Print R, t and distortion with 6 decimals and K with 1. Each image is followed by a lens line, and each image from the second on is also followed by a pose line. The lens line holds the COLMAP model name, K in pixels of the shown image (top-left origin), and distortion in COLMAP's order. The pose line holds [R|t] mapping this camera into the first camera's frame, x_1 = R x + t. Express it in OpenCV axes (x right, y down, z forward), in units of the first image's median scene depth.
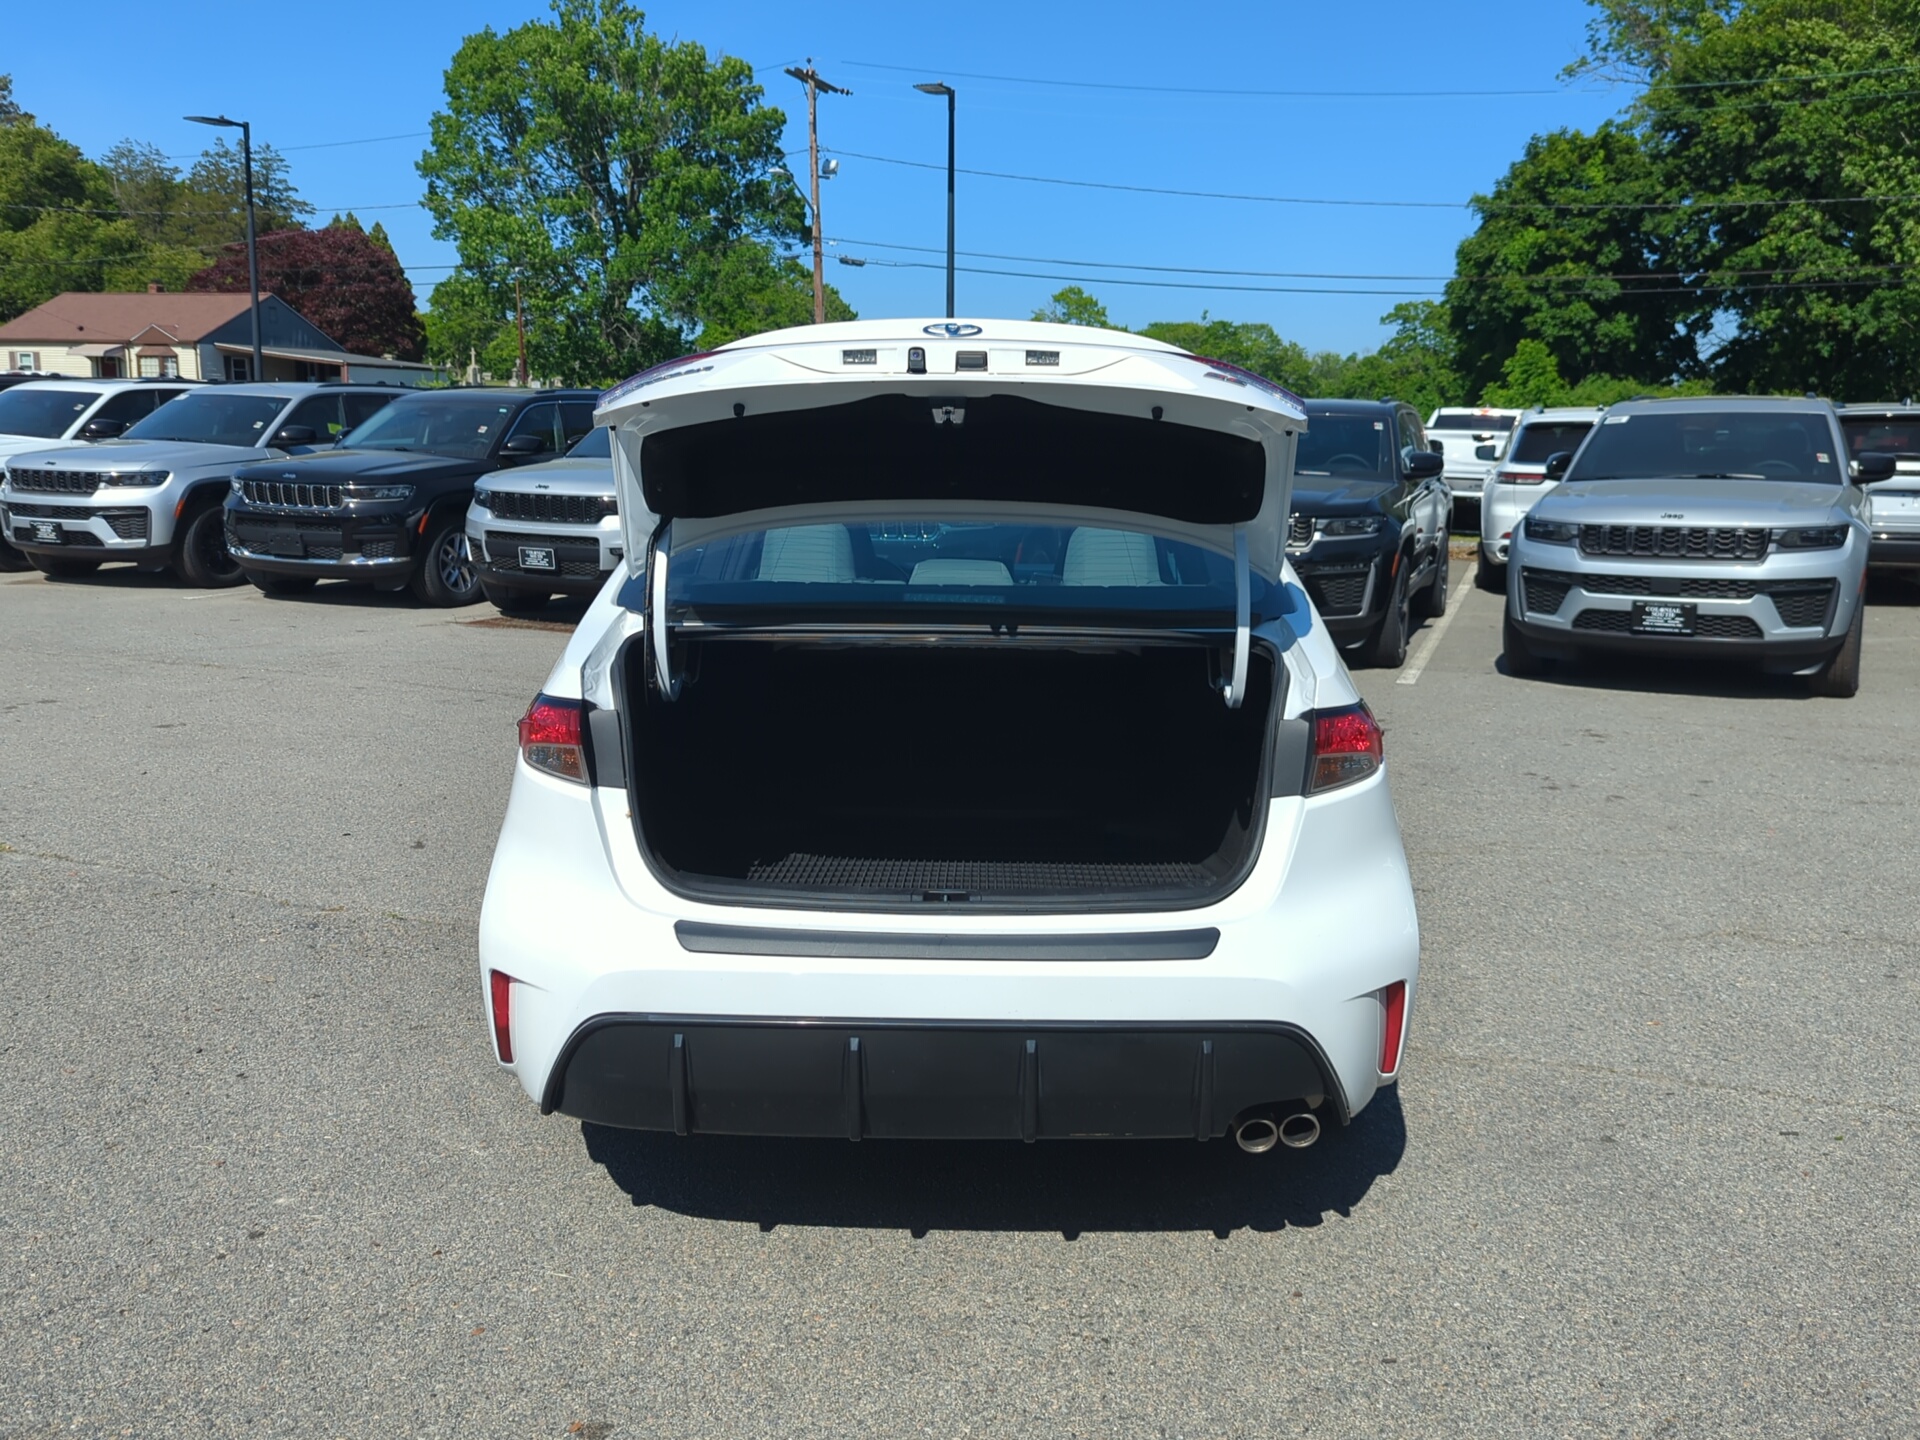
lens RADIAL K [[1566.9, 0, 978.7], [0, 1566.9, 710.8], [0, 0, 1]] dist [0.054040, -0.051364]
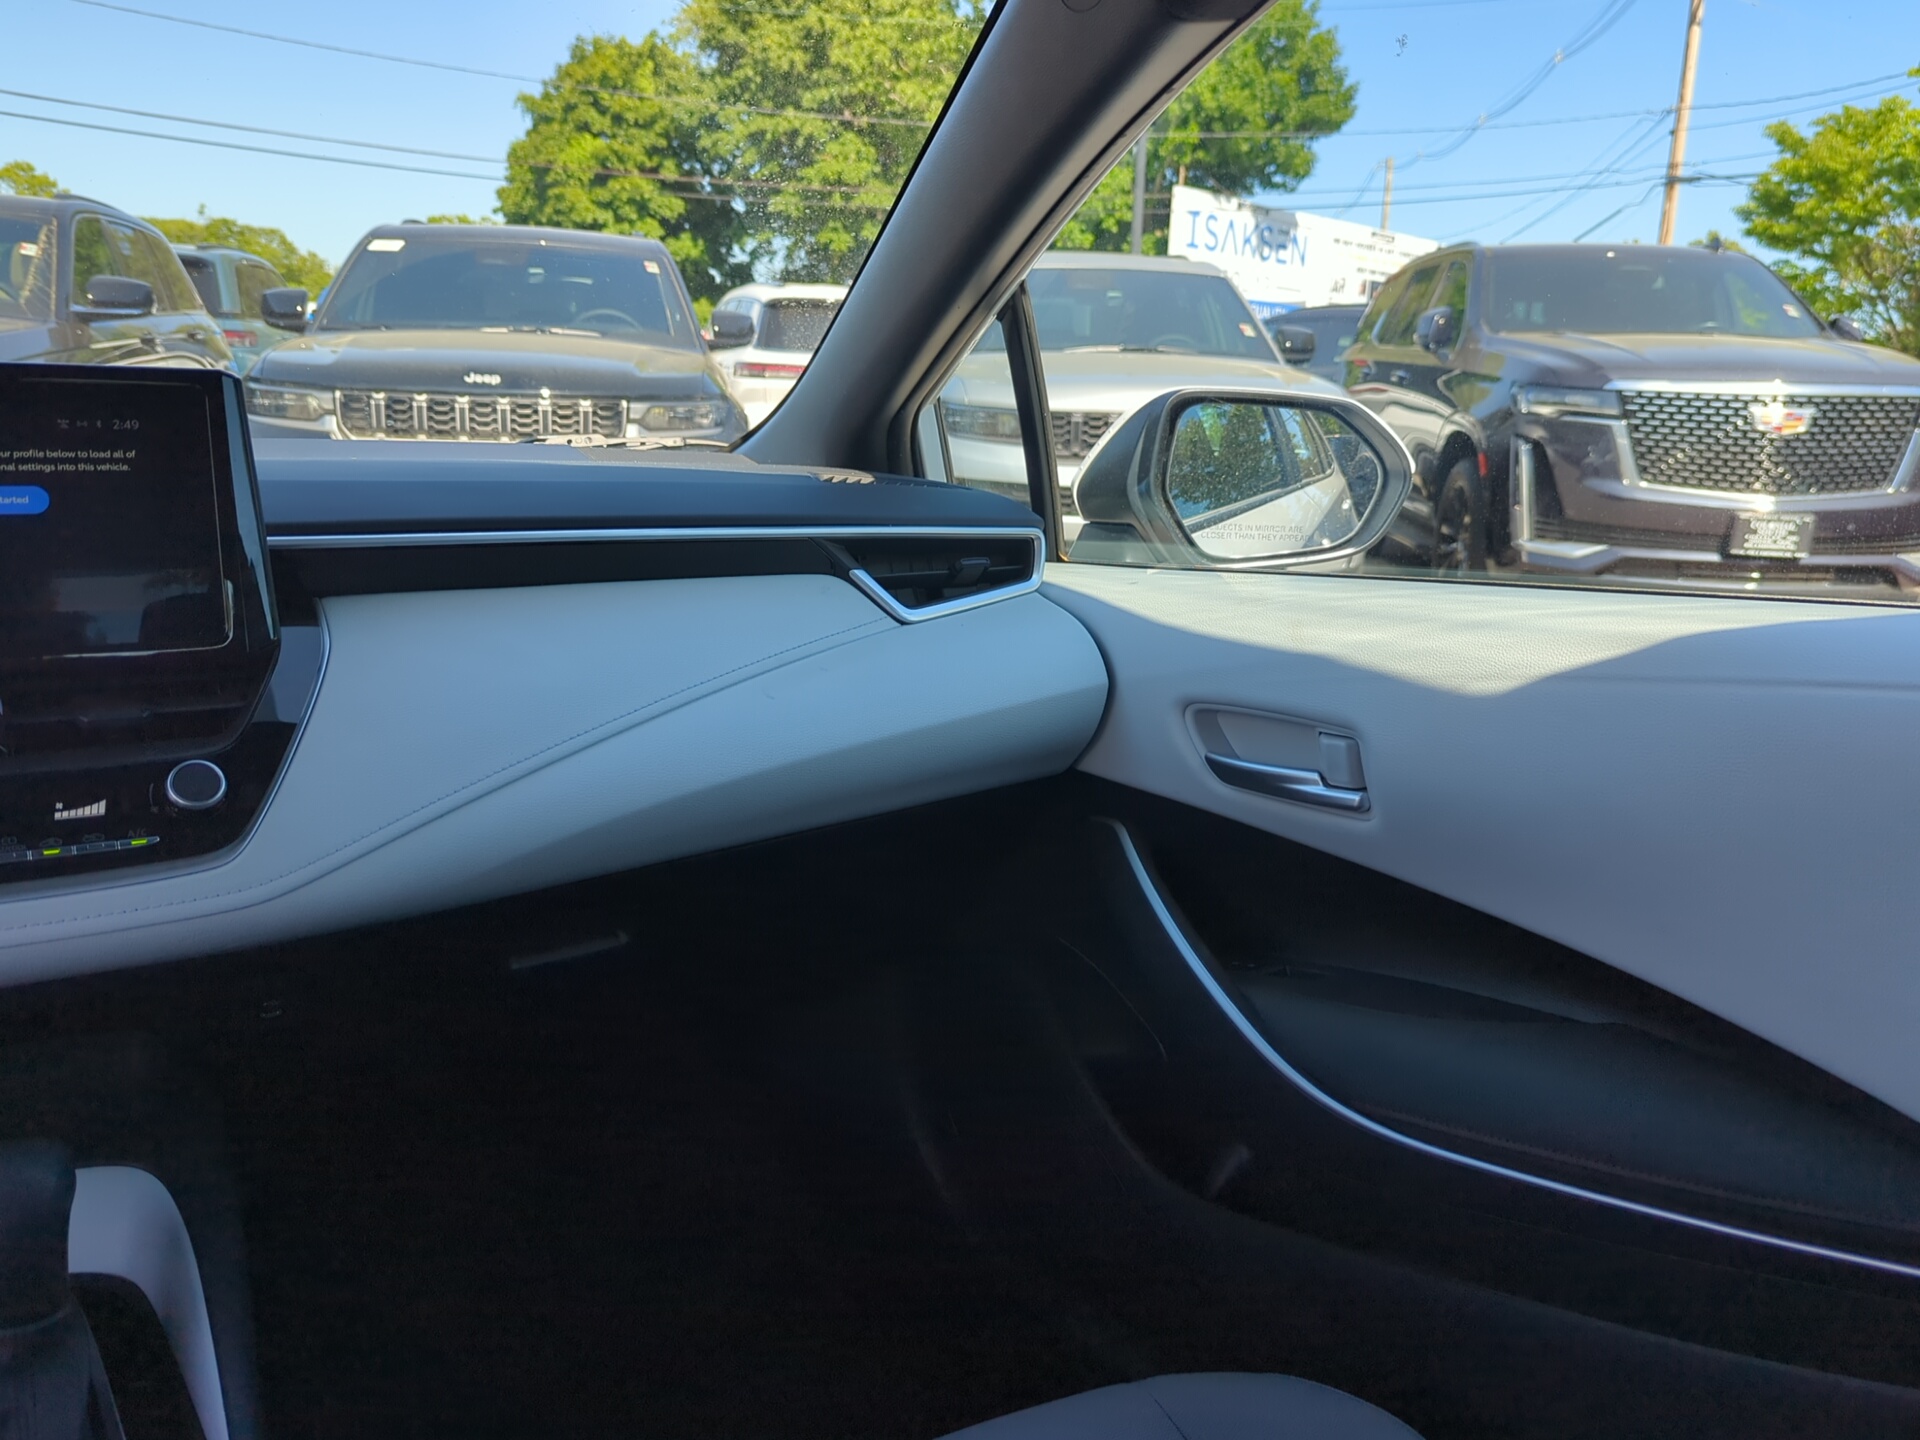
lens RADIAL K [[1566.9, 0, 985.3], [0, 1566.9, 693.5], [0, 0, 1]] dist [0.054040, -0.051364]
pose [[0.831531, -0.089291, 0.548255, -0.000742], [0.071320, 0.995988, 0.054041, -0.009627], [-0.550881, -0.005835, 0.834563, 0.115207]]
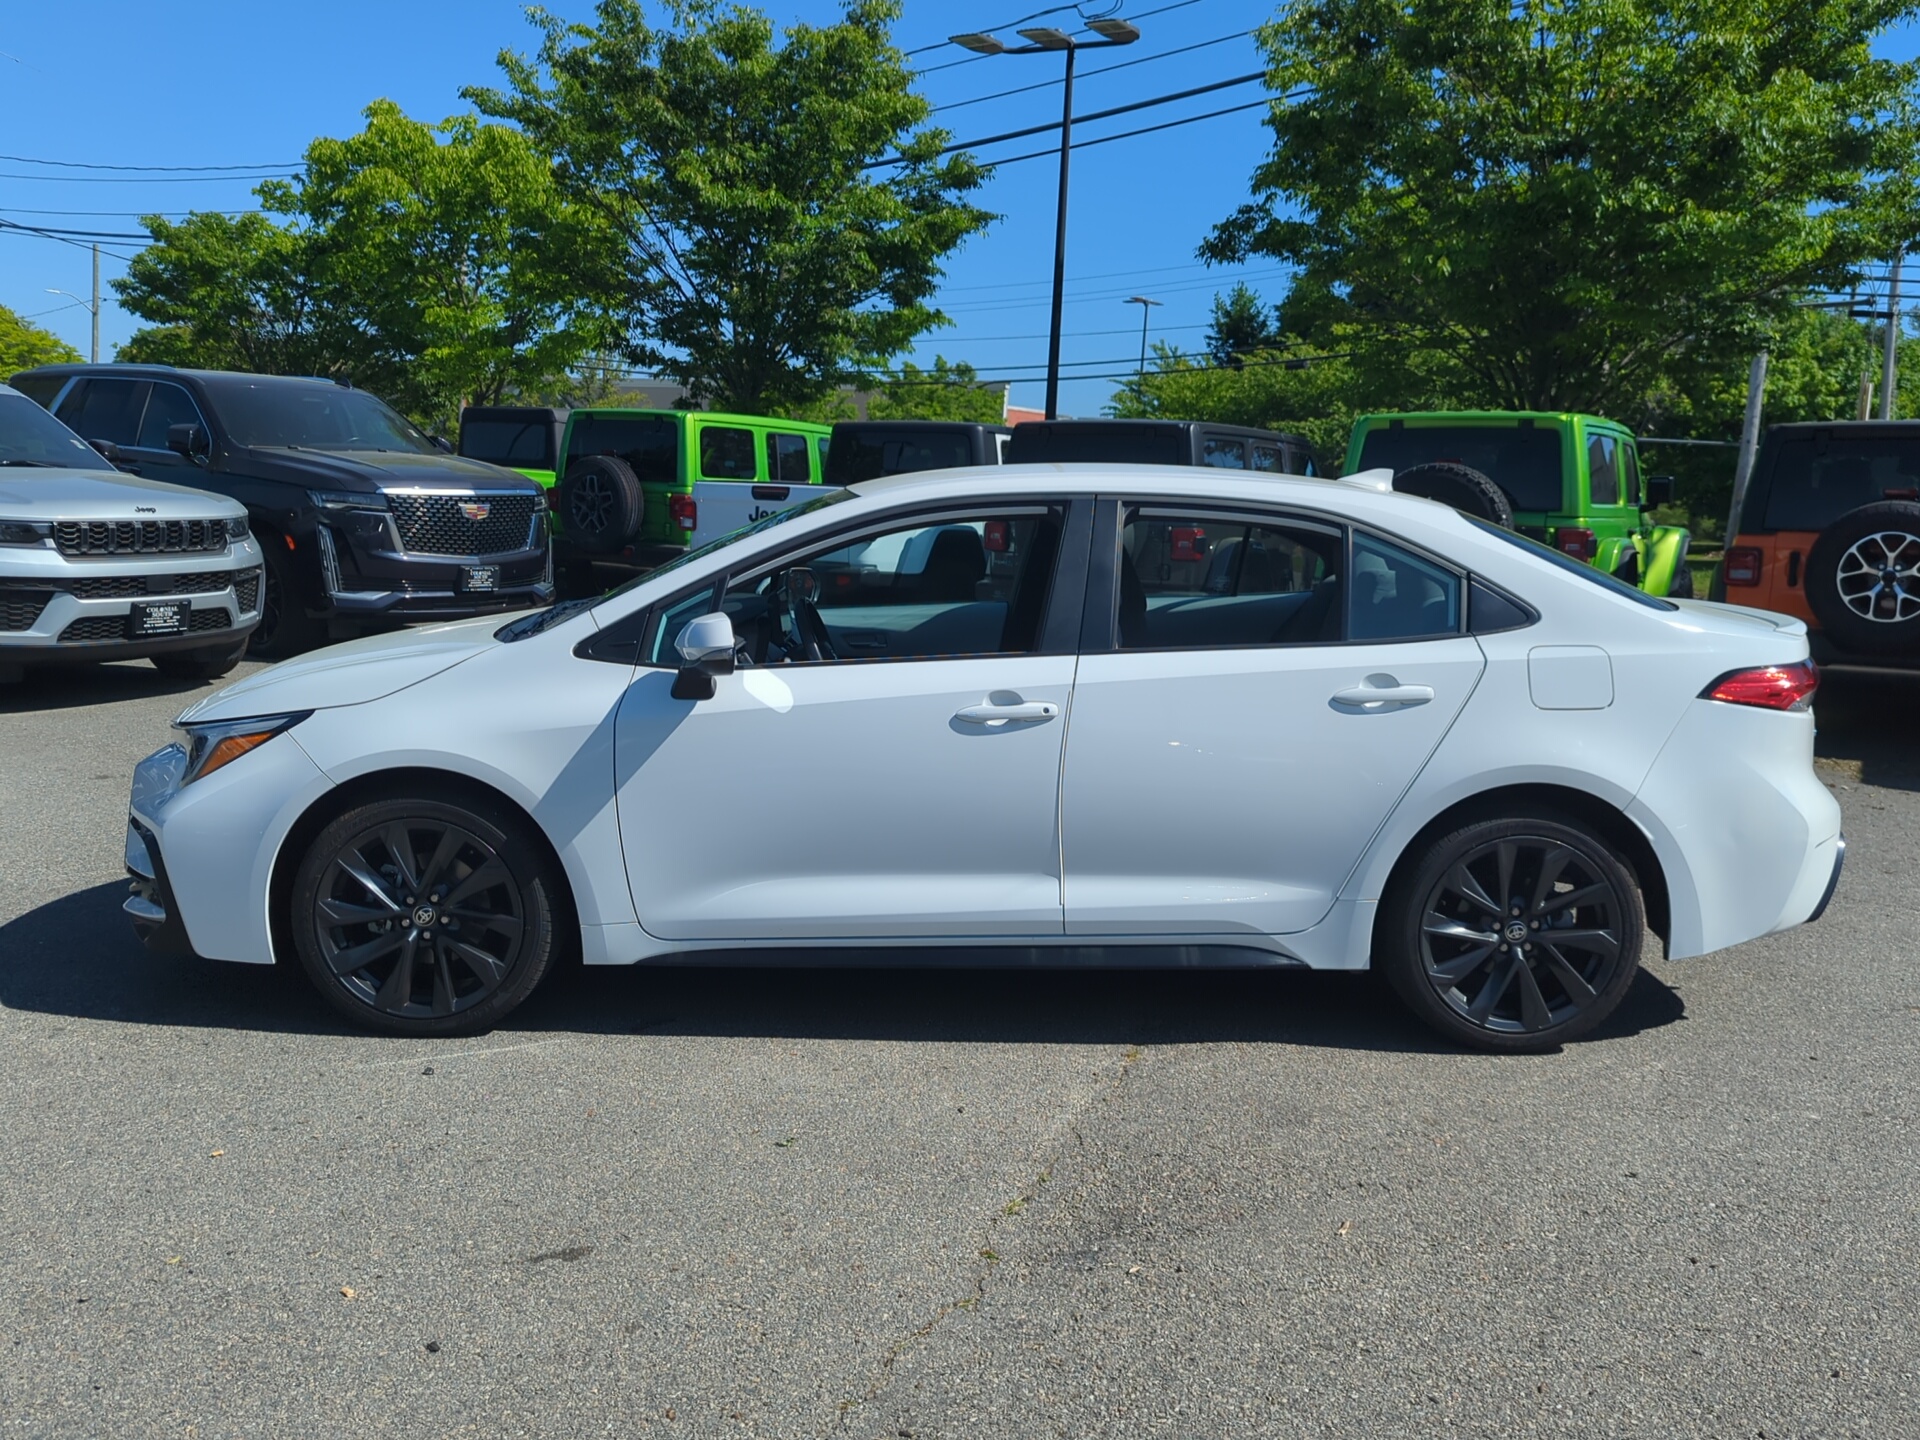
lens RADIAL K [[1566.9, 0, 972.9], [0, 1566.9, 703.3], [0, 0, 1]] dist [0.054040, -0.051364]
pose [[-0.026292, -0.153880, 0.987740, -0.122918], [0.131334, 0.978985, 0.156012, -0.022026], [-0.990989, 0.133826, -0.005530, 0.126843]]
